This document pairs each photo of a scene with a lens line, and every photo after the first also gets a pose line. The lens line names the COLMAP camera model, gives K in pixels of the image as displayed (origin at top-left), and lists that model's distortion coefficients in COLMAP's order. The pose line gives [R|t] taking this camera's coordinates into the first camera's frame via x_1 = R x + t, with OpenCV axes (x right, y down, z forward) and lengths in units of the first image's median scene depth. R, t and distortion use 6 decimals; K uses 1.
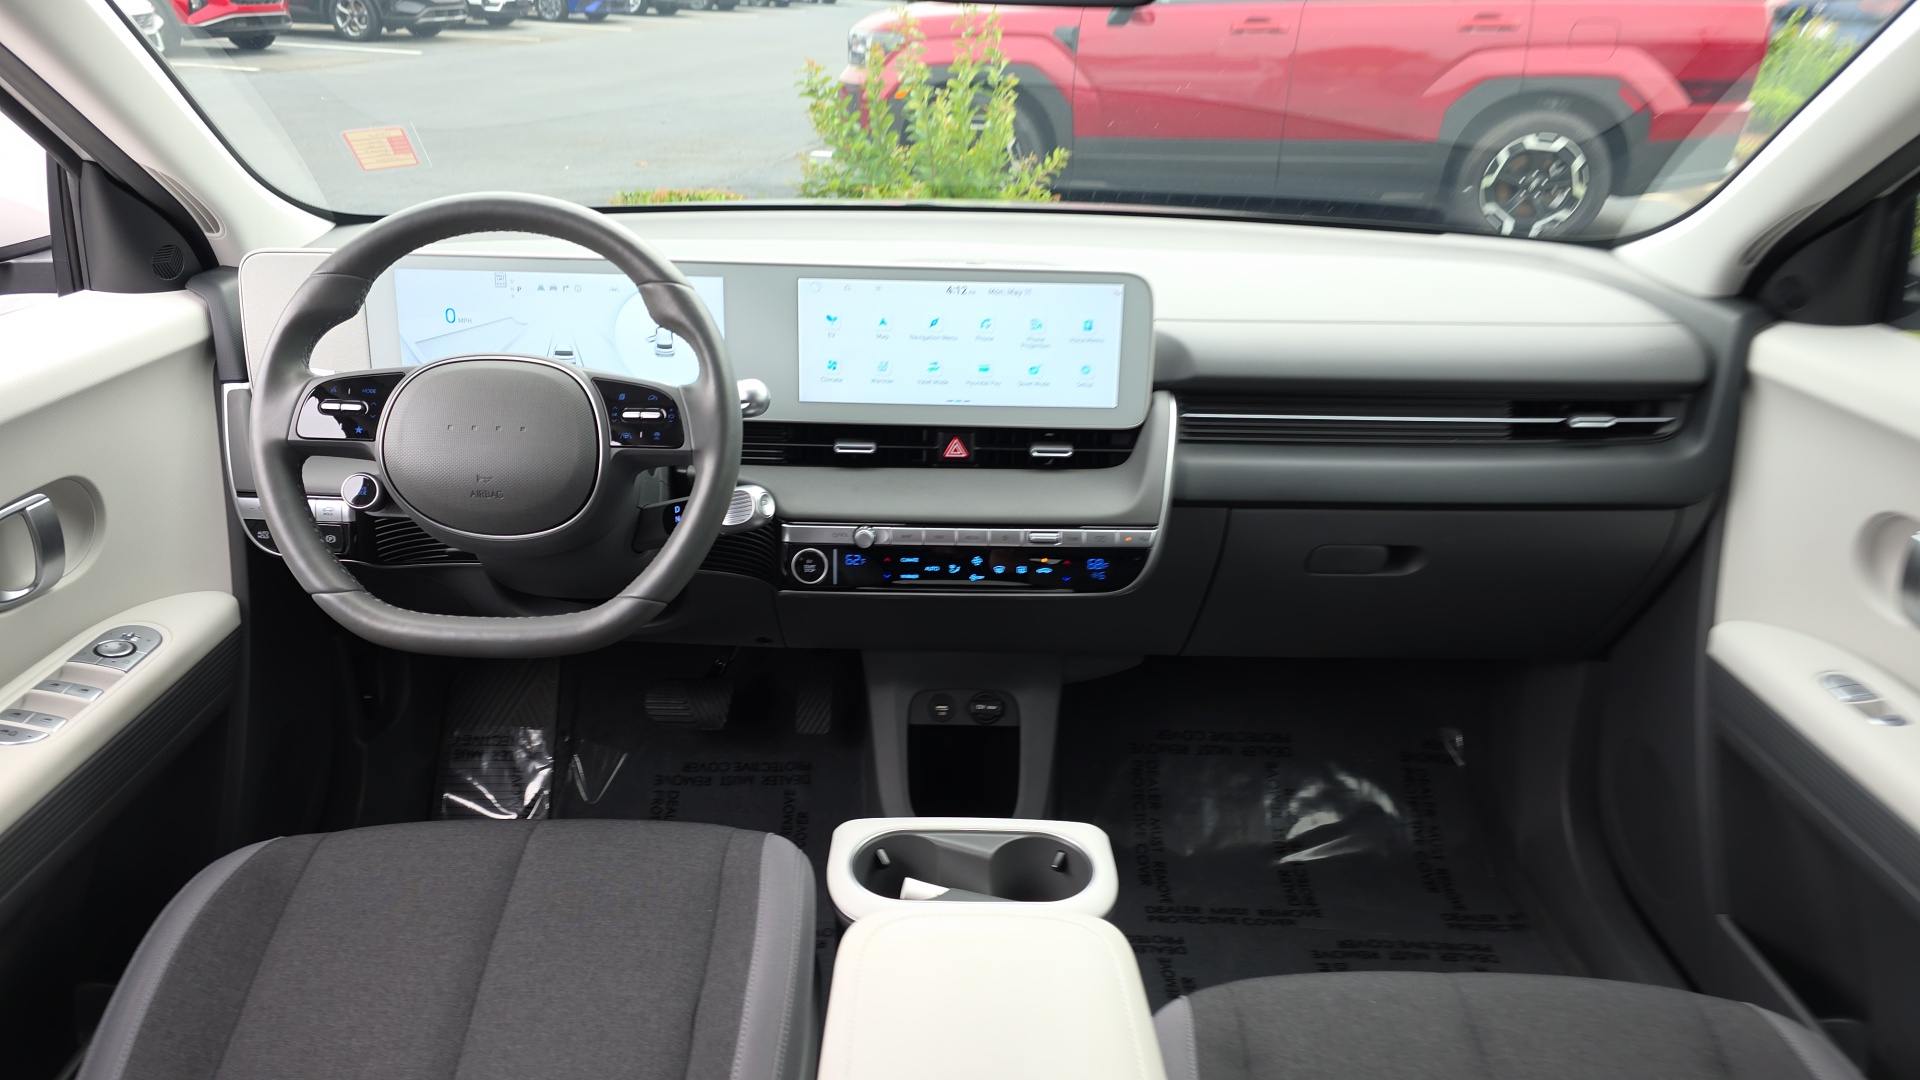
lens RADIAL K [[1271.1, 0, 938.6], [0, 1271.1, 571.5], [0, 0, 1]] dist [0.066109, -0.065921]
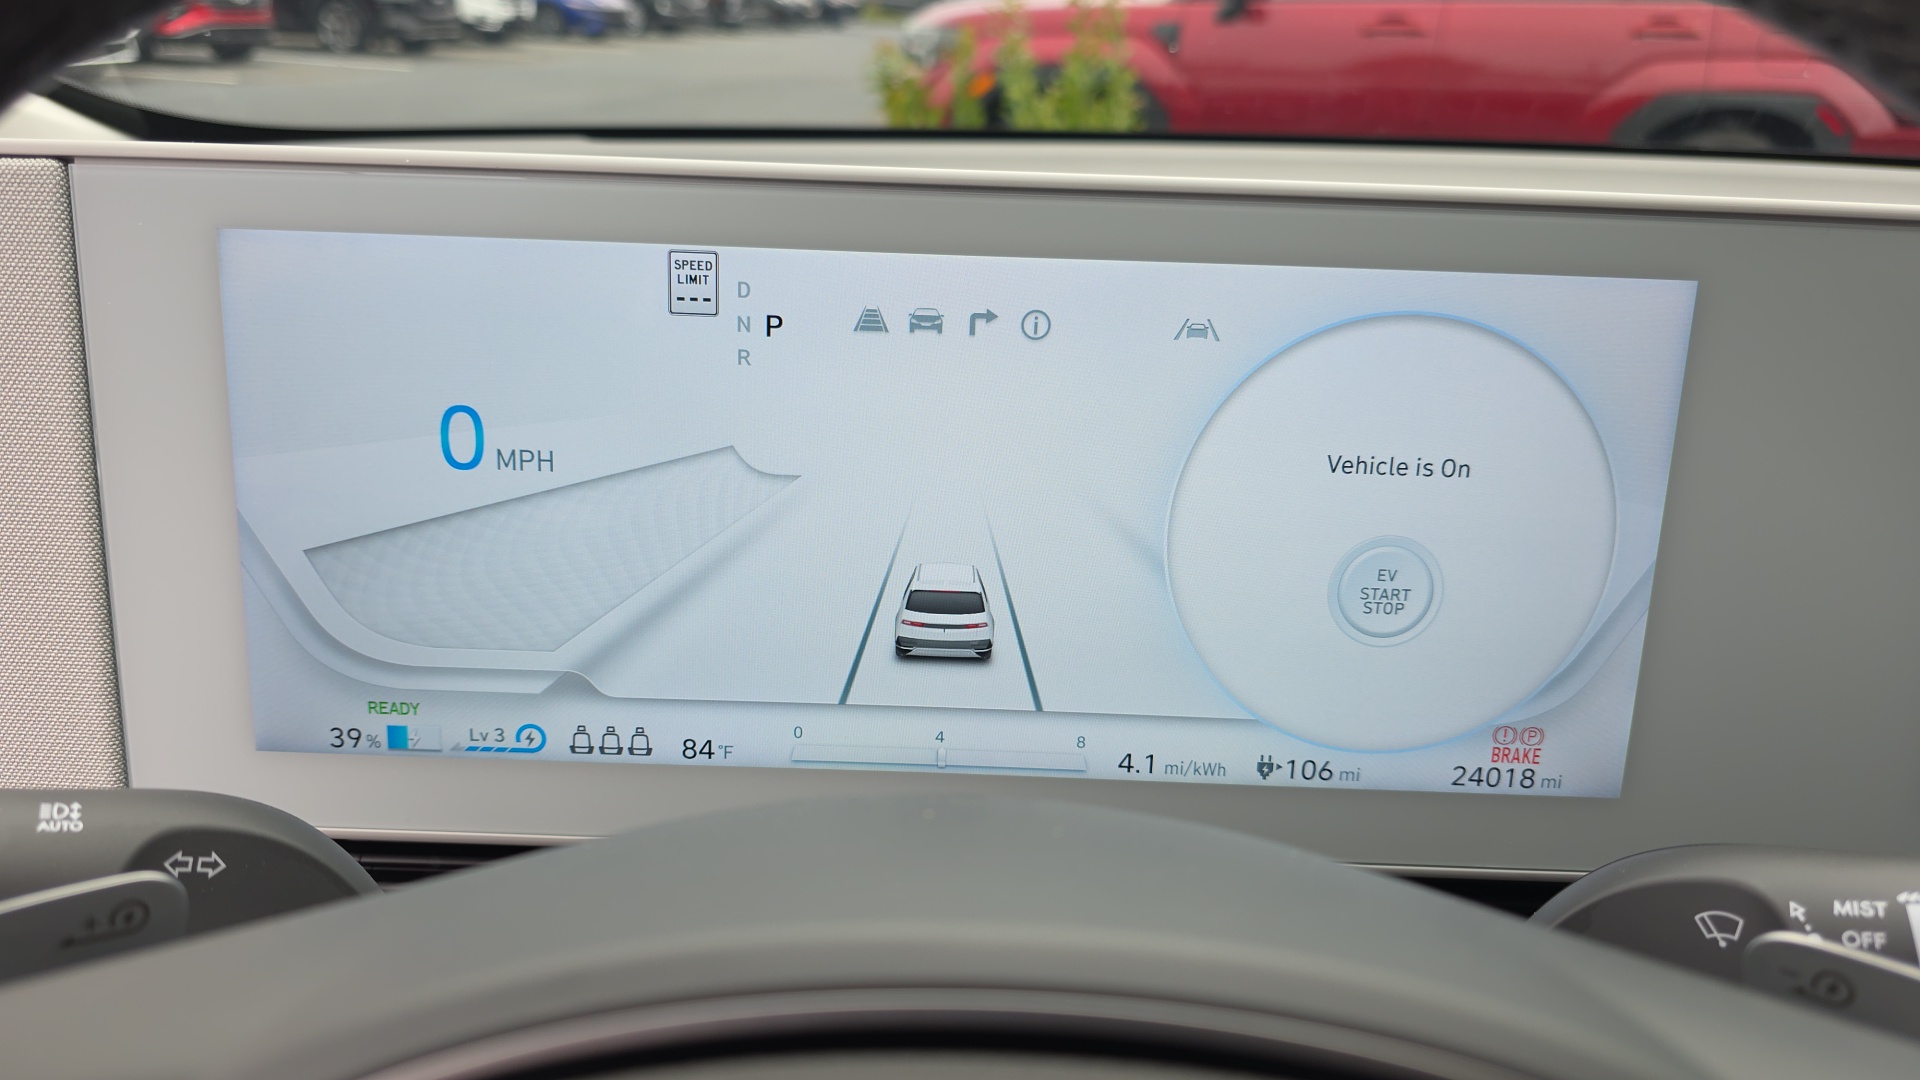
lens RADIAL K [[1334.6, 0, 943.9], [0, 1334.6, 552.9], [0, 0, 1]] dist [0.058245, -0.076457]
pose [[0.999907, 0.013055, 0.003988, -0.295946], [-0.012841, 0.998684, -0.049657, -0.168117], [-0.004631, 0.049601, 0.998758, 0.764257]]
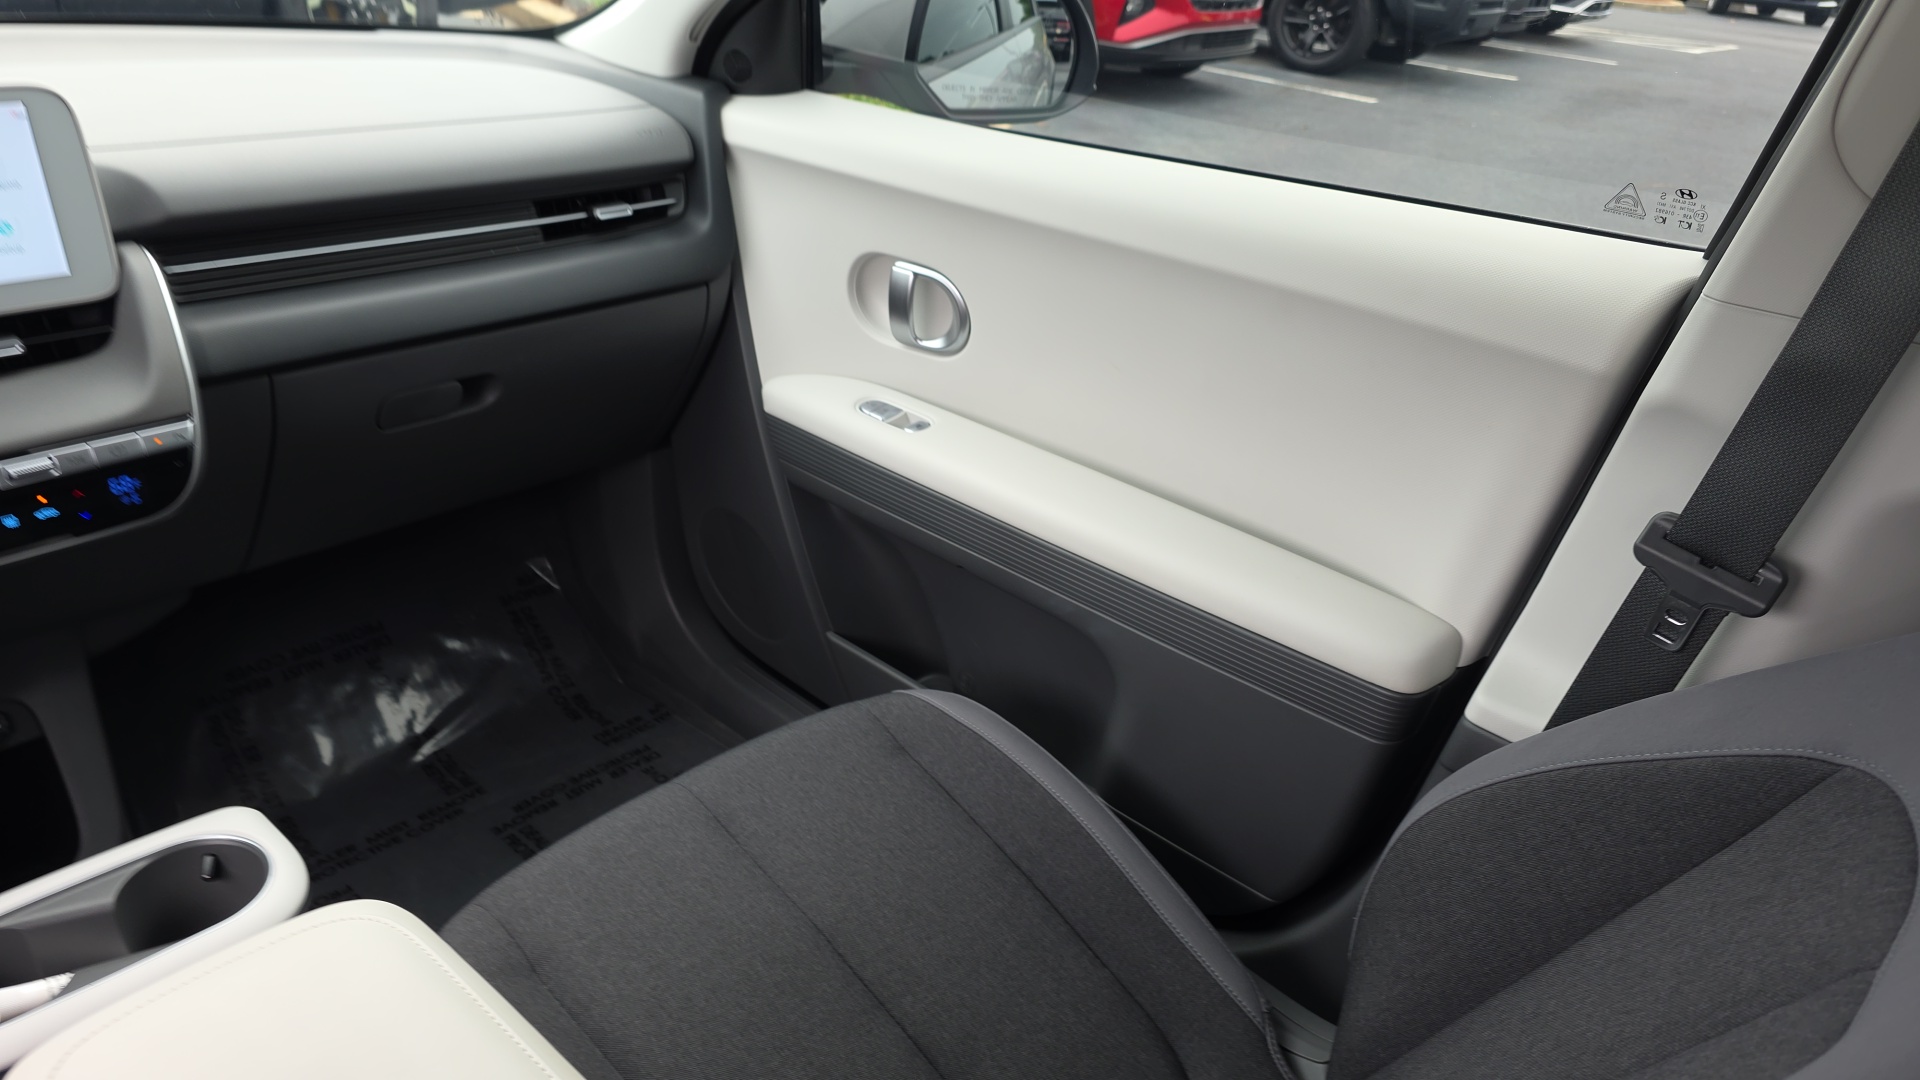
lens RADIAL K [[1303.7, 0, 953.1], [0, 1303.7, 539.7], [0, 0, 1]] dist [0.037061, -0.043907]
pose [[0.676114, -0.302947, 0.671635, -0.072598], [0.237922, 0.952495, 0.190123, -0.005624], [-0.697326, 0.031252, 0.716073, 0.107925]]
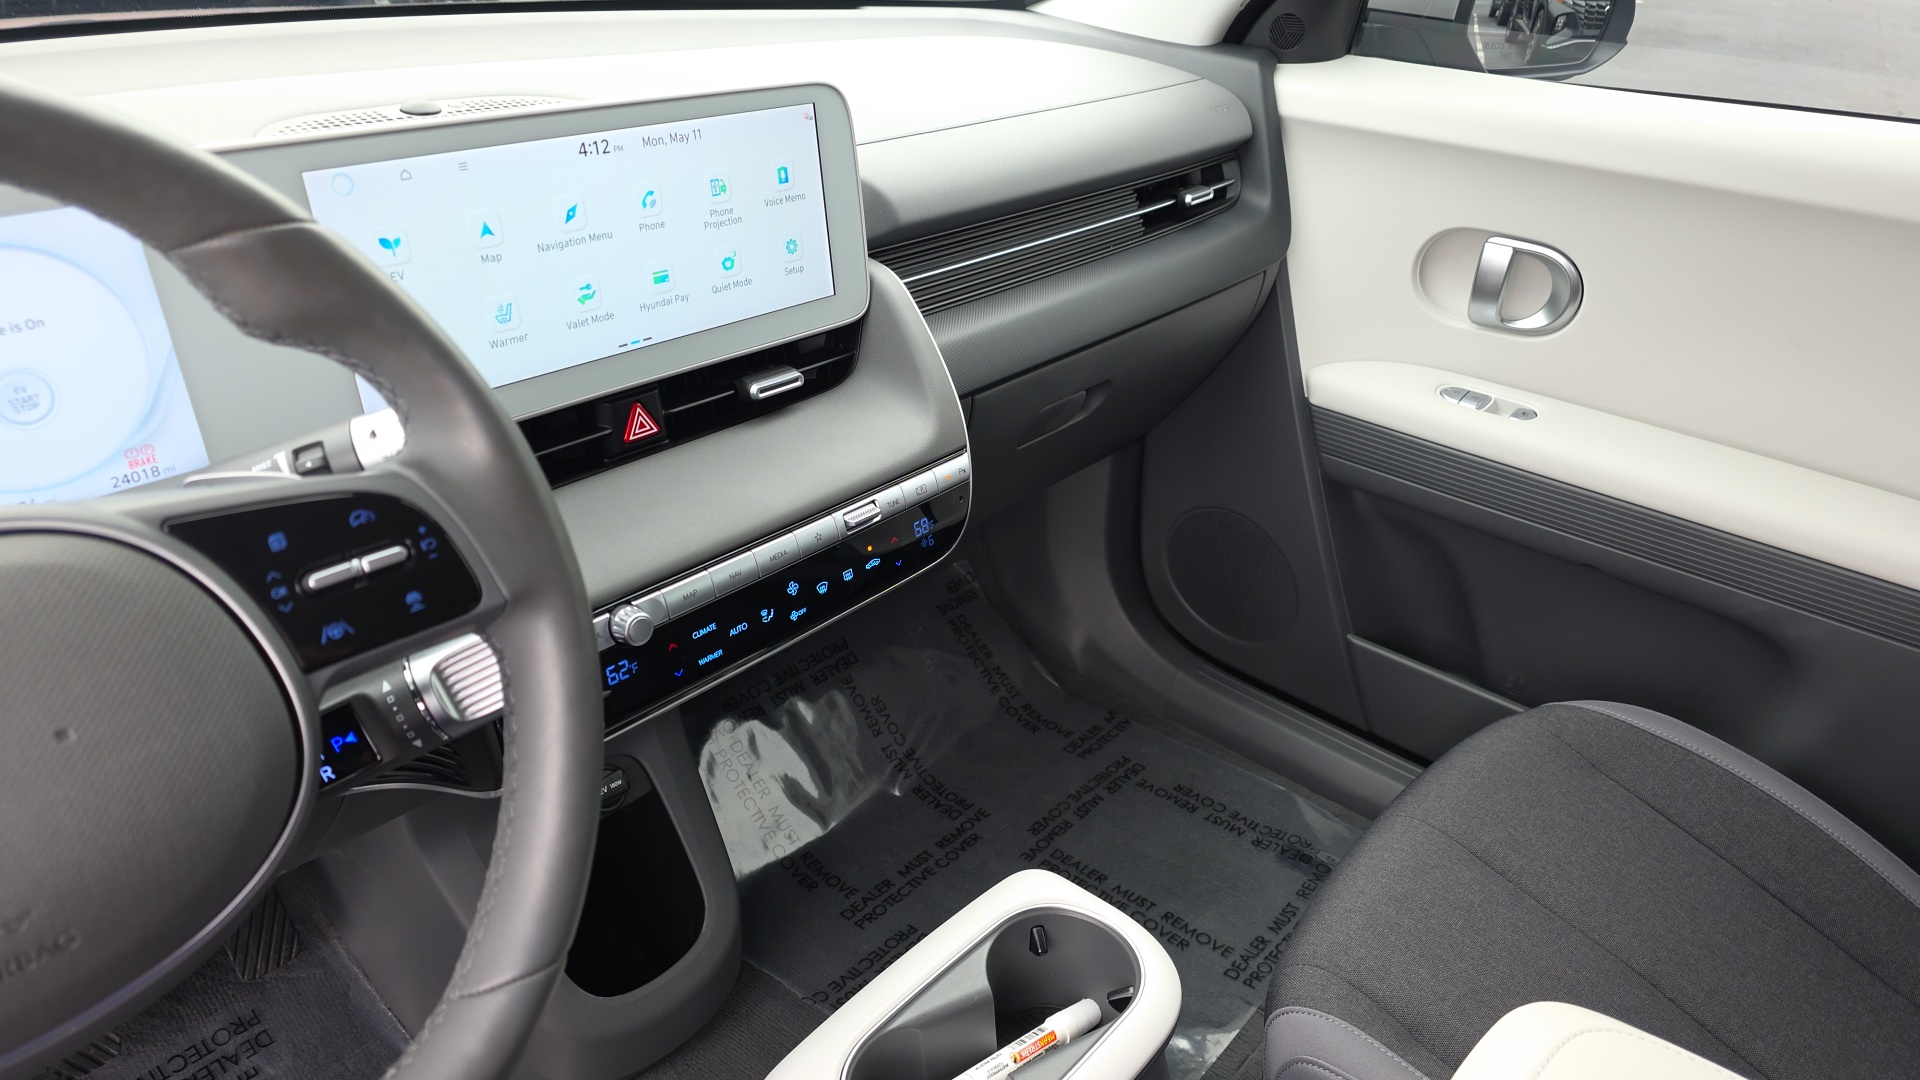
lens RADIAL K [[1293.0, 0, 983.8], [0, 1293.0, 551.1], [0, 0, 1]] dist [0.054774, -0.068463]
pose [[0.650046, -0.354830, 0.671965, -0.315727], [0.271365, 0.934374, 0.230882, -0.141125], [-0.709790, 0.032264, 0.703674, 0.485697]]
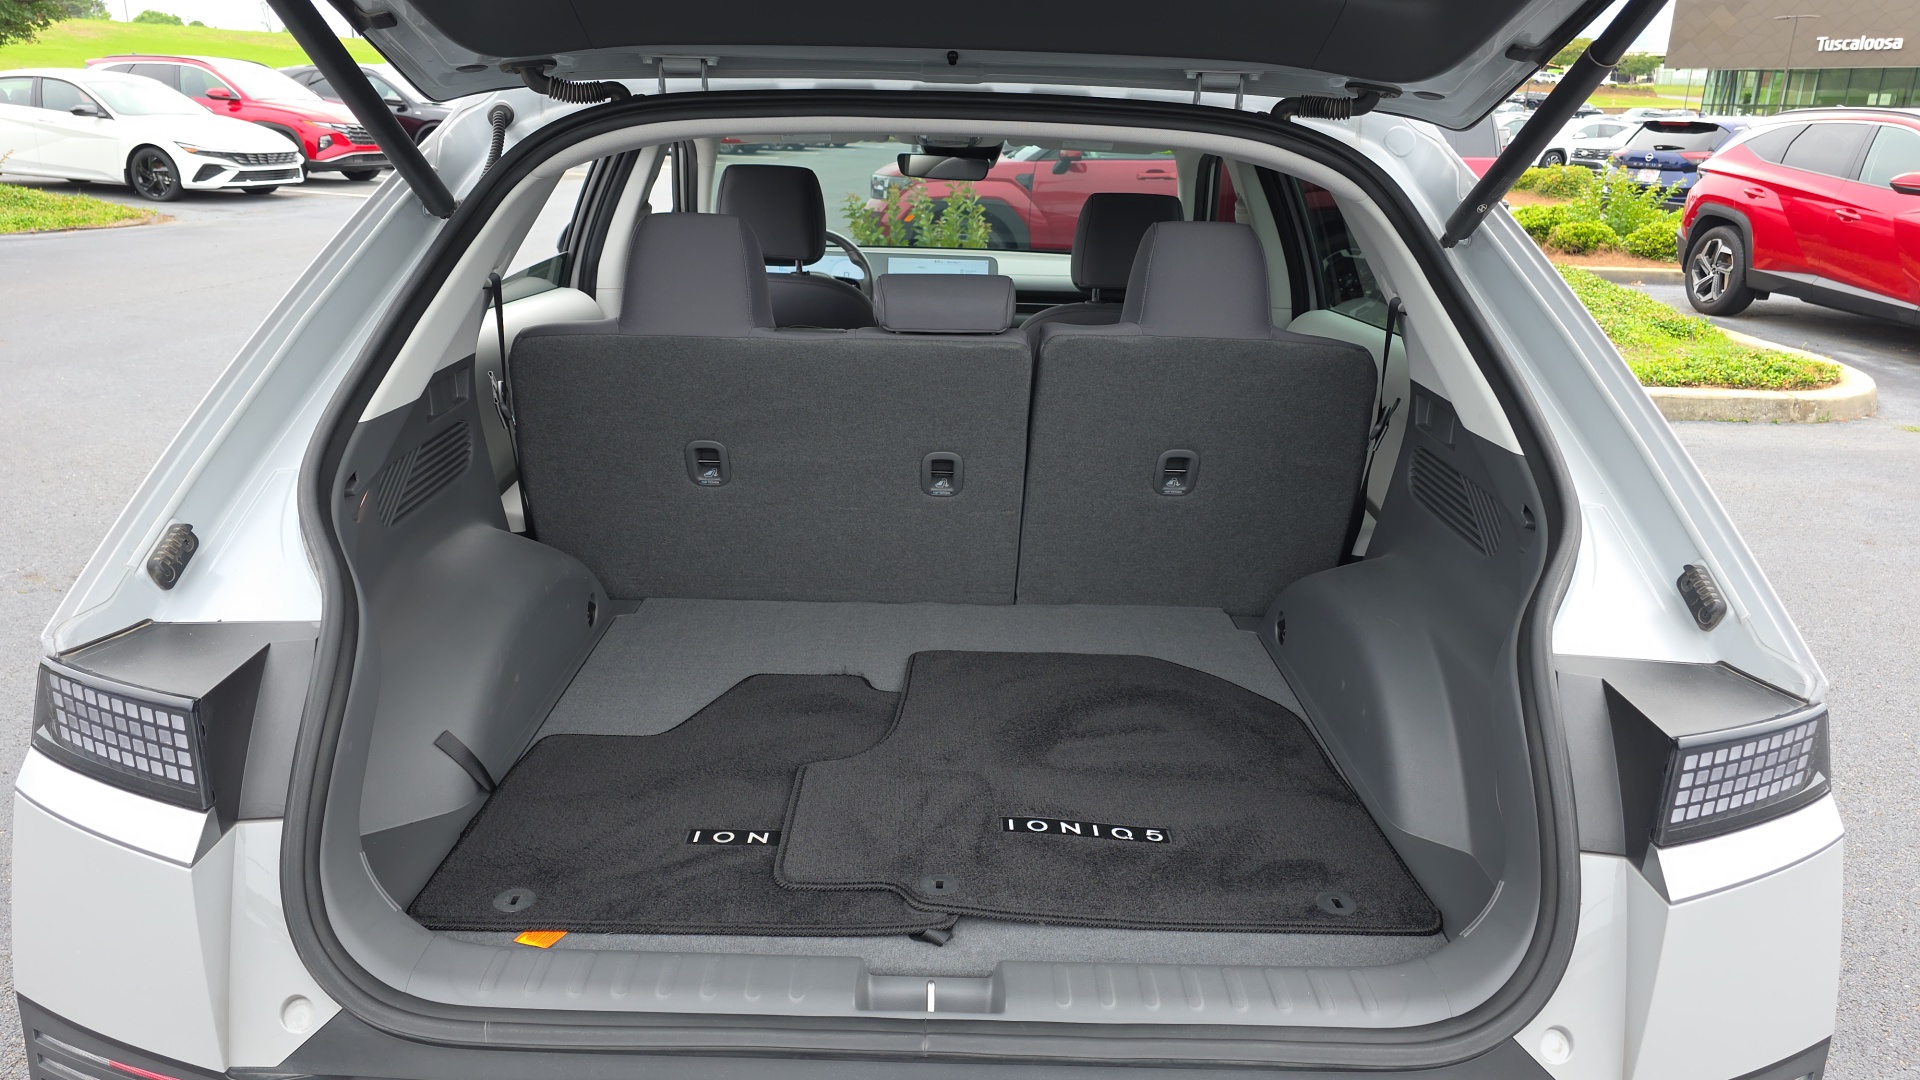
lens RADIAL K [[1334.6, 0, 943.9], [0, 1334.6, 552.9], [0, 0, 1]] dist [0.058245, -0.076457]
pose [[0.999978, 0.005056, -0.004263, 0.090909], [-0.005506, 0.993566, -0.113125, 1.057918], [0.003664, 0.113146, 0.993572, -2.778588]]
